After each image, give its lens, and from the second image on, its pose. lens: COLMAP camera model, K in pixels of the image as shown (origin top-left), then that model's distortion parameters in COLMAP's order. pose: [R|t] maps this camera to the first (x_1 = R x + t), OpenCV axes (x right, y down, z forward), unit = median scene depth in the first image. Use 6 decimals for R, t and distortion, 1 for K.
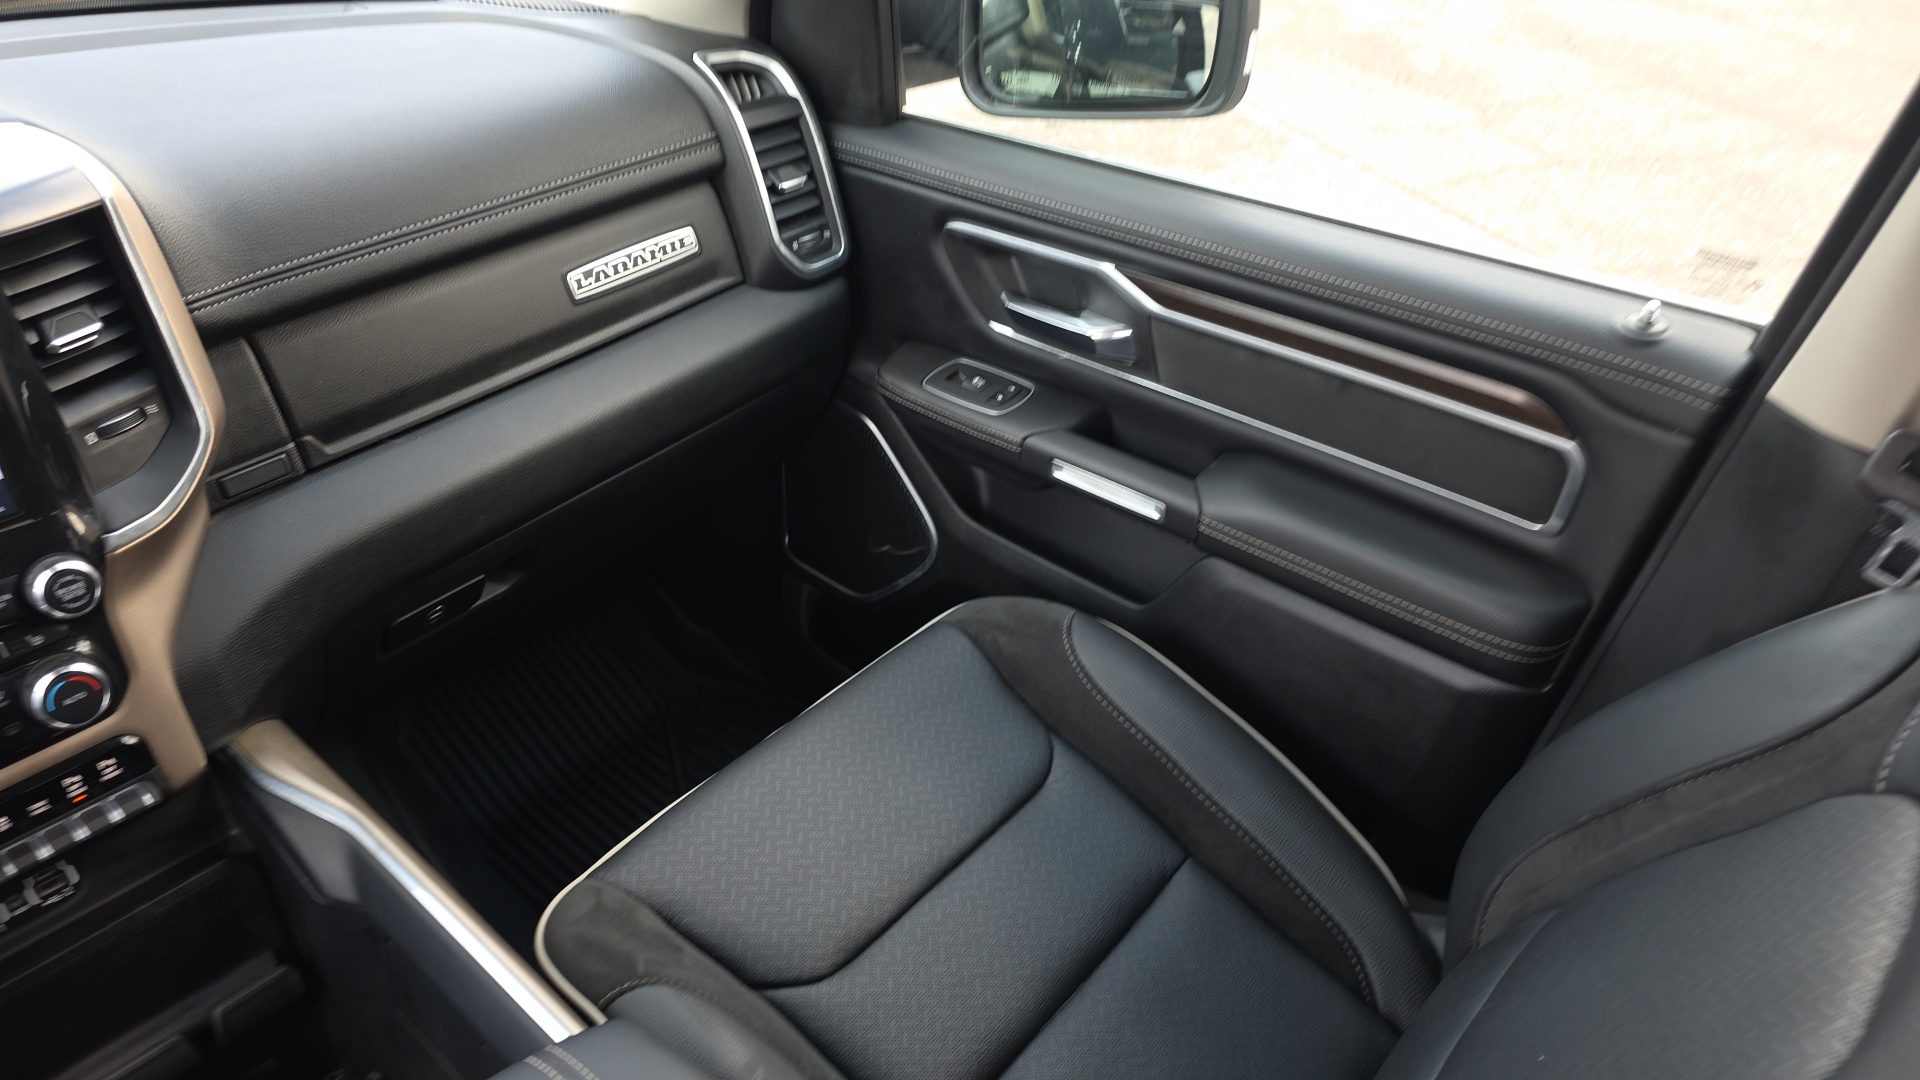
lens RADIAL K [[1296.9, 0, 896.5], [0, 1296.9, 545.1], [0, 0, 1]] dist [0.076765, -0.068060]
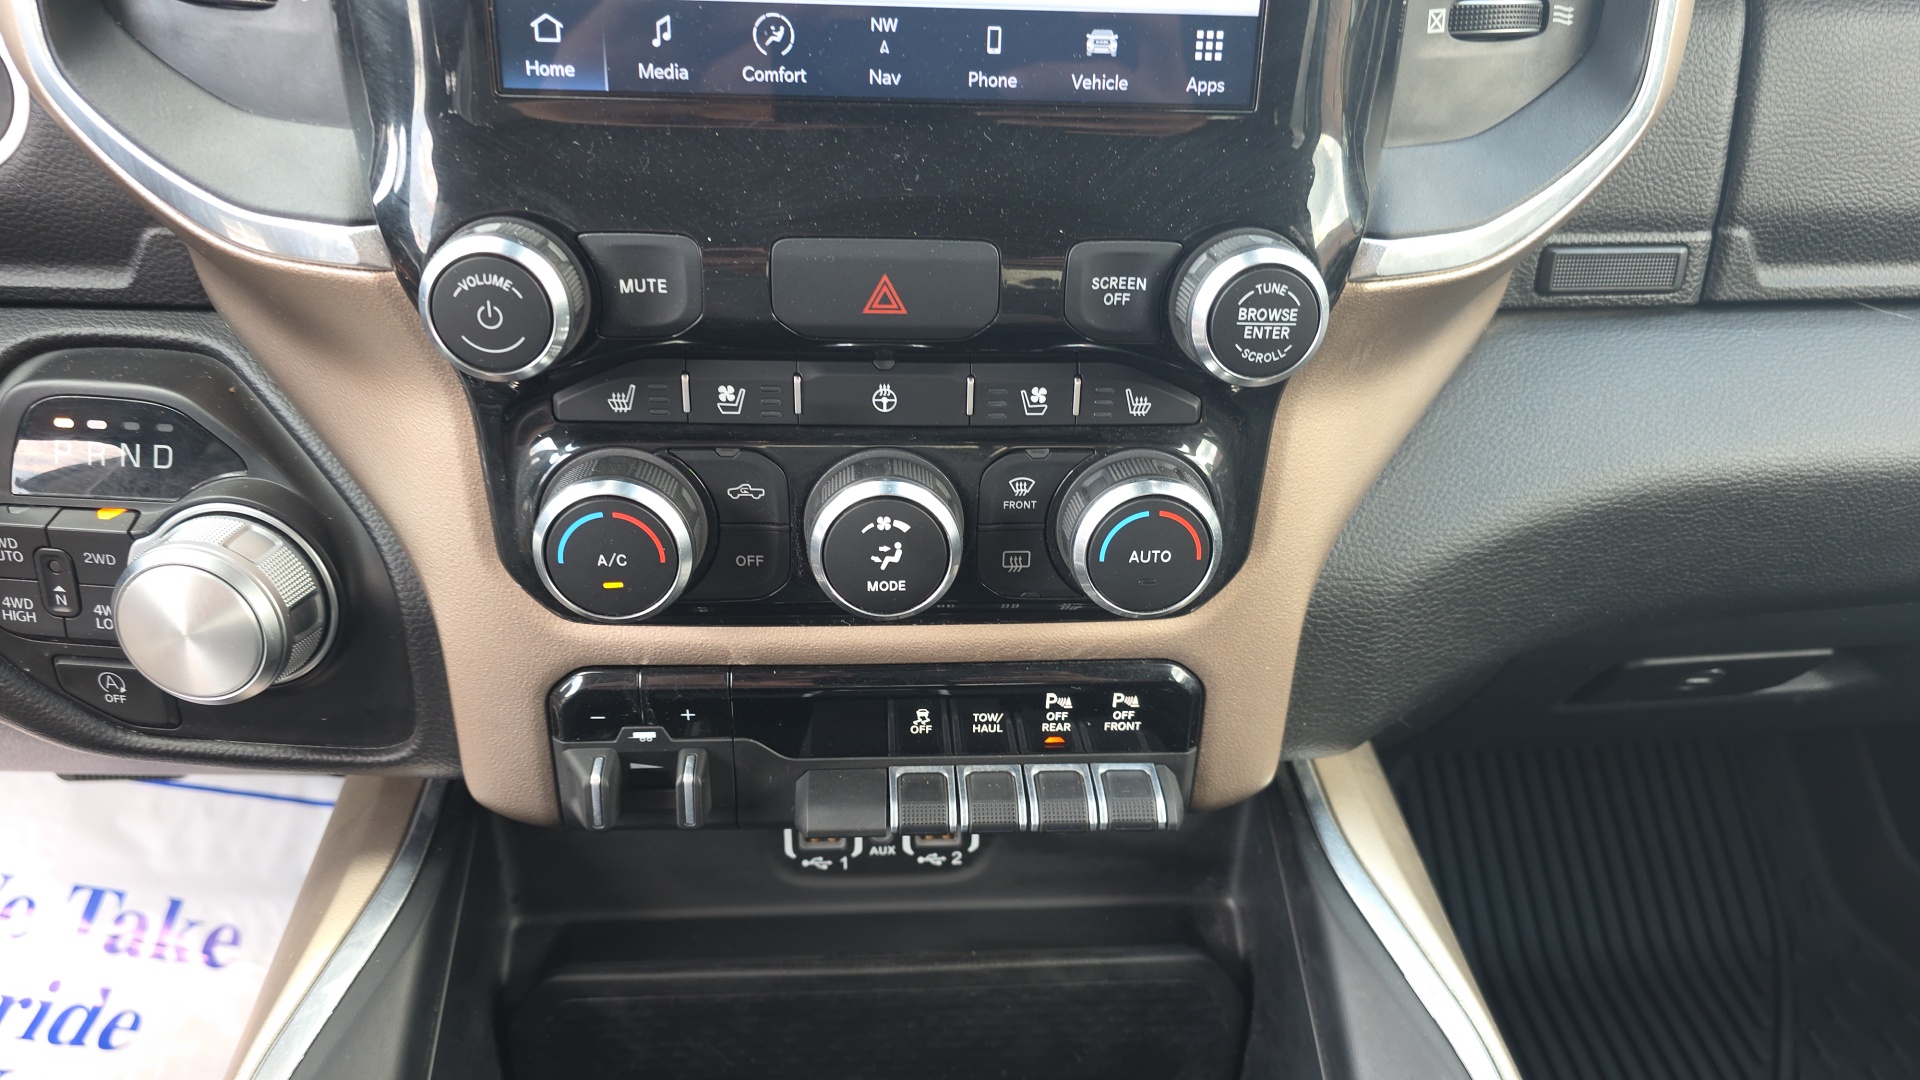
lens RADIAL K [[1295.3, 0, 951.9], [0, 1295.3, 545.2], [0, 0, 1]] dist [0.089863, -0.135628]
pose [[0.721281, 0.414174, -0.555171, -0.322222], [-0.412522, 0.900735, 0.136025, 0.060527], [0.556399, 0.130908, 0.820538, 0.454538]]
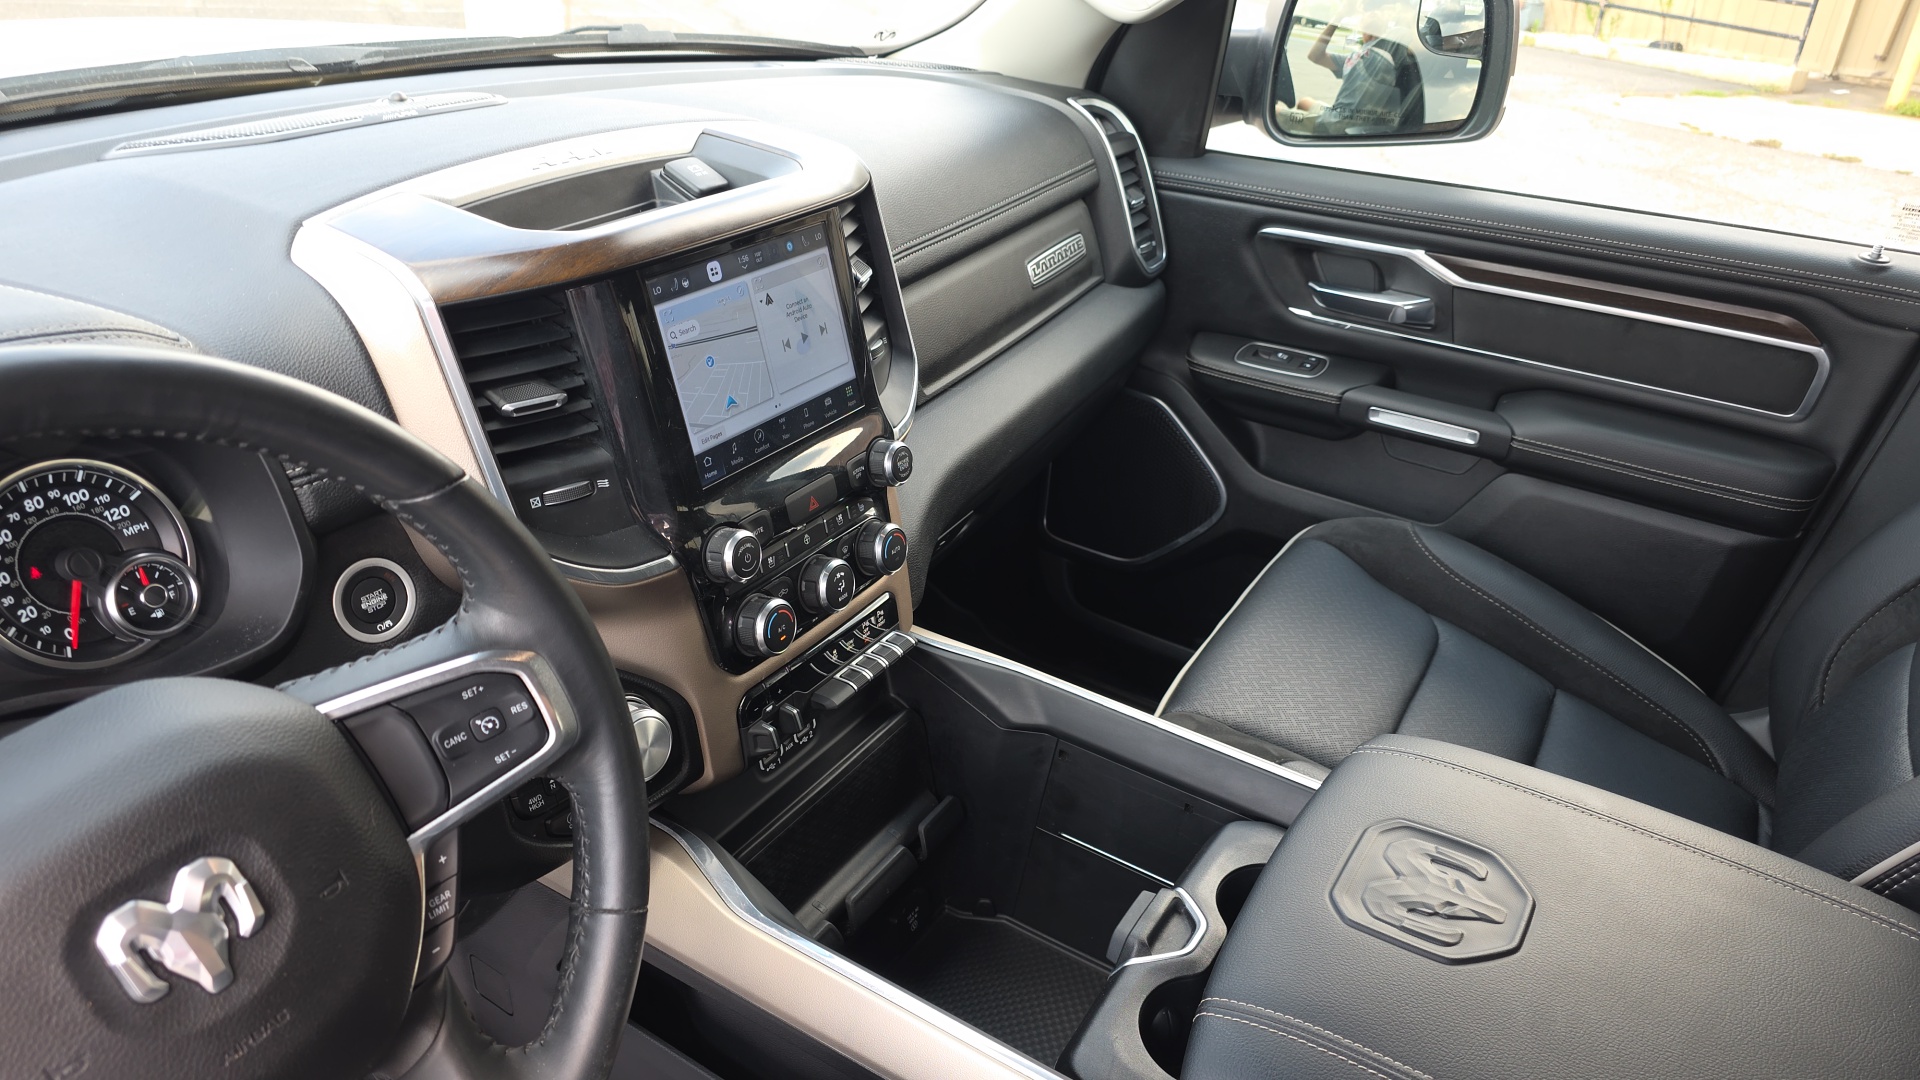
lens RADIAL K [[1280.9, 0, 944.3], [0, 1280.9, 550.8], [0, 0, 1]] dist [0.070472, -0.070823]
pose [[0.984045, -0.055536, 0.169032, -0.586305], [0.068840, 0.994888, -0.073890, 0.158232], [-0.164064, 0.084347, 0.982837, -0.174411]]
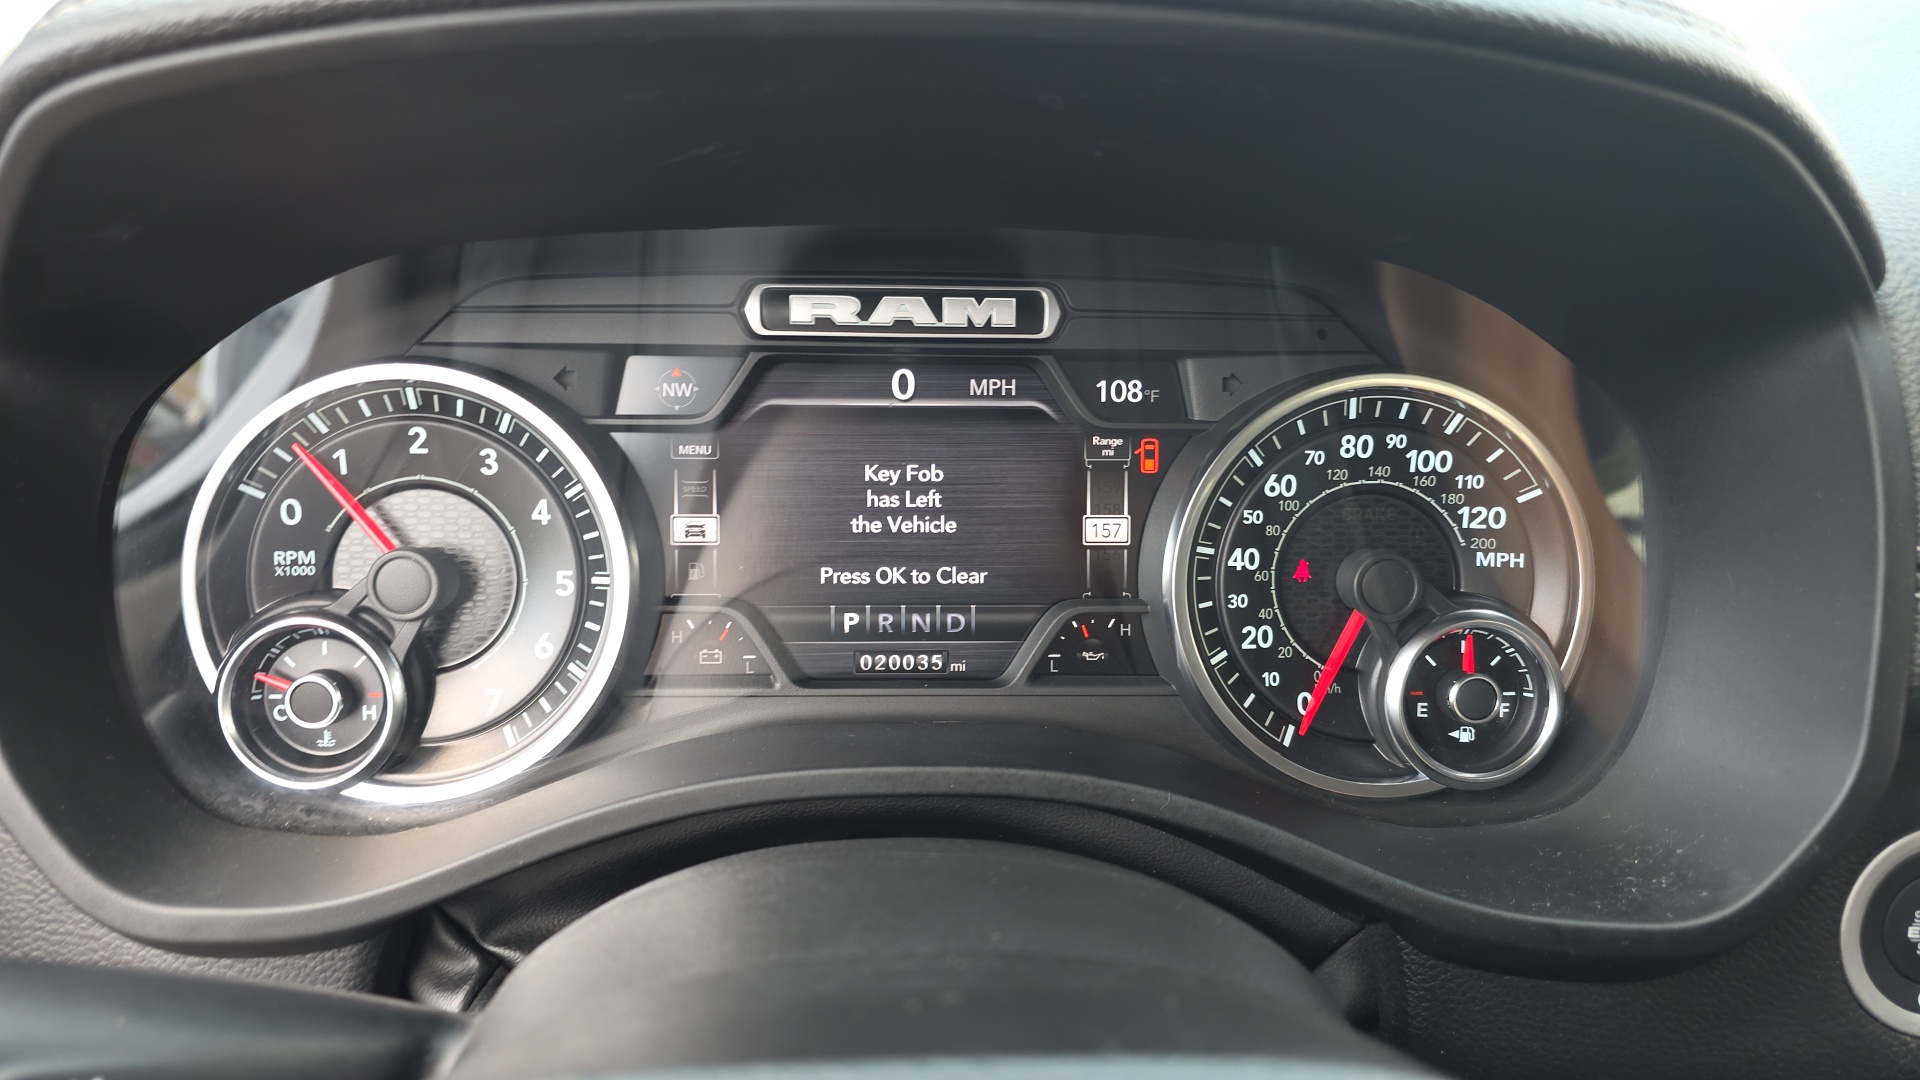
lens RADIAL K [[1295.3, 0, 951.9], [0, 1295.3, 545.2], [0, 0, 1]] dist [0.089863, -0.135628]
pose [[0.701951, 0.298281, -0.646756, -0.769370], [-0.405589, 0.913864, -0.018733, 0.127178], [0.585459, 0.275467, 0.762467, 0.224765]]
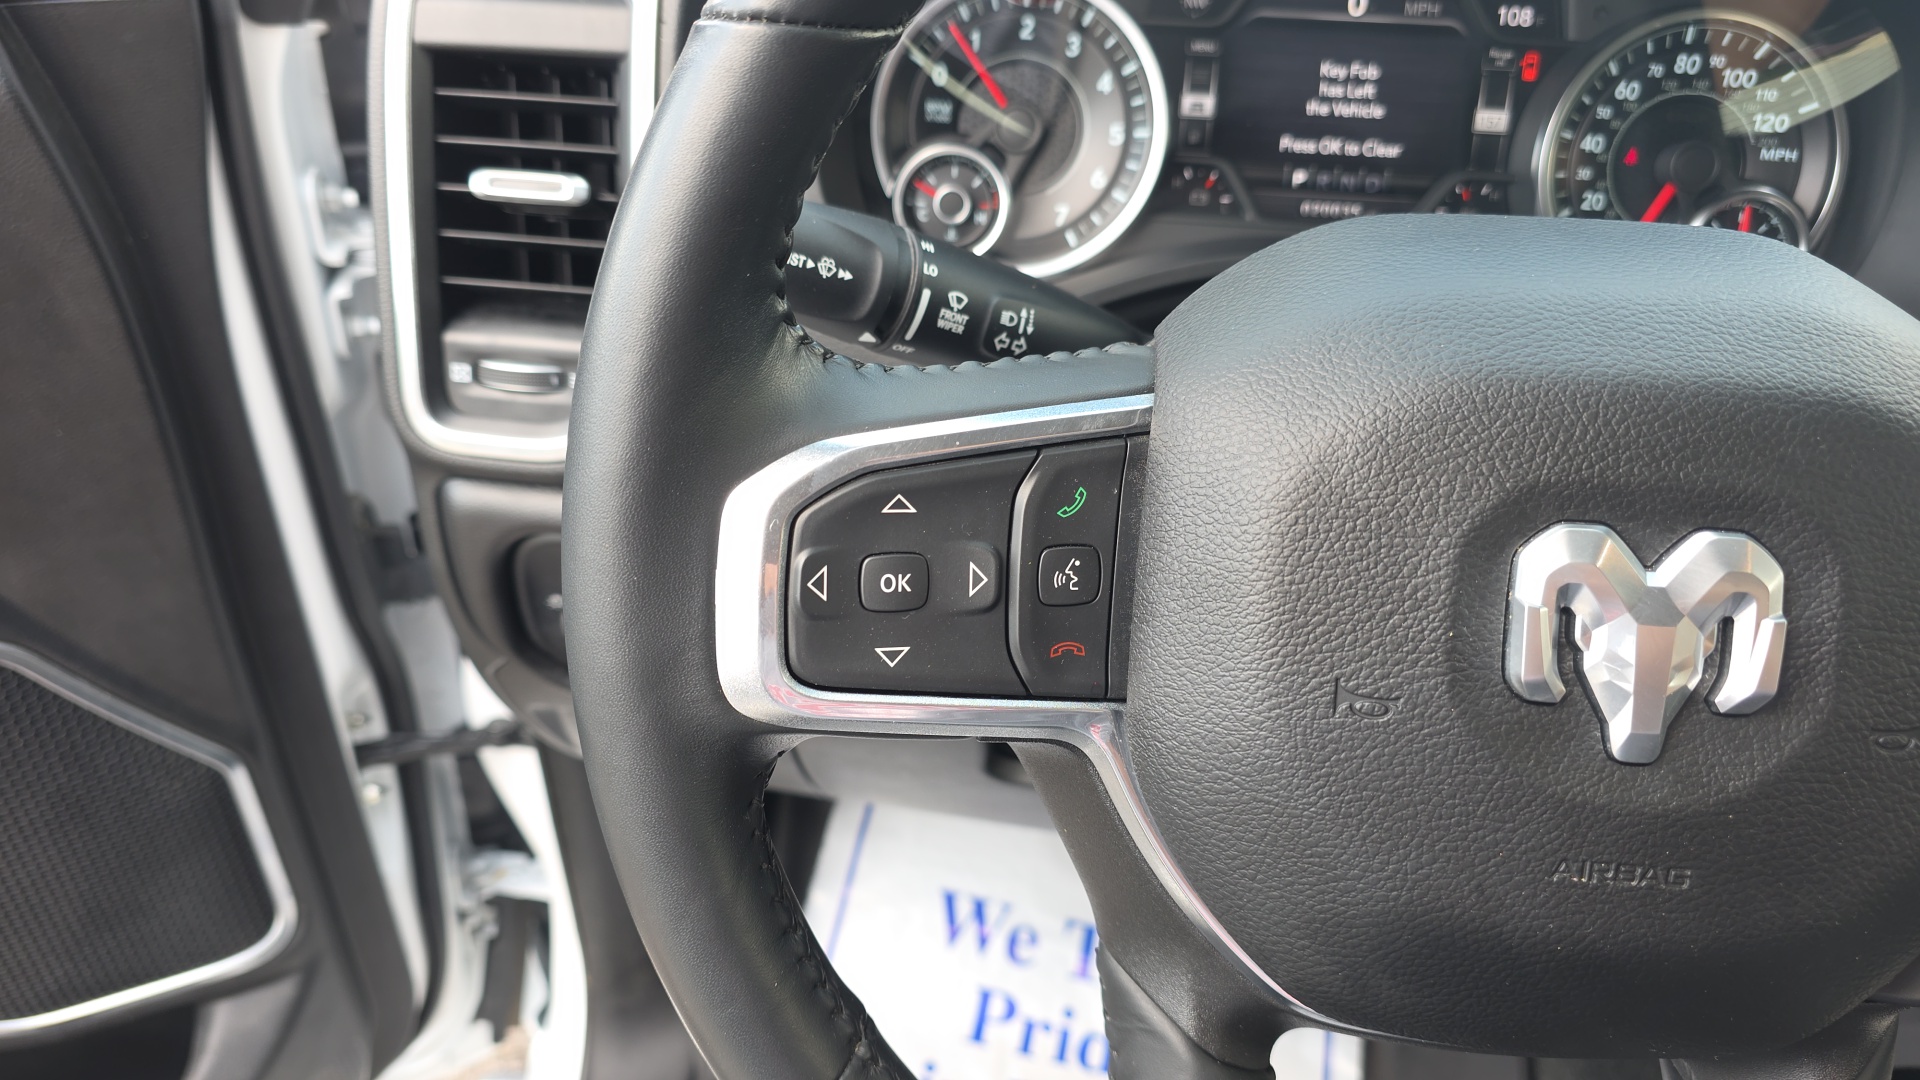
lens RADIAL K [[1345.9, 0, 960.0], [0, 1345.9, 540.0], [0, 0, 1]] dist [-0.000557, -0.003459]
pose [[0.612868, 0.468086, -0.636623, -0.695143], [-0.458801, 0.866742, 0.195603, 0.227097], [0.643346, 0.172204, 0.745957, 0.039337]]
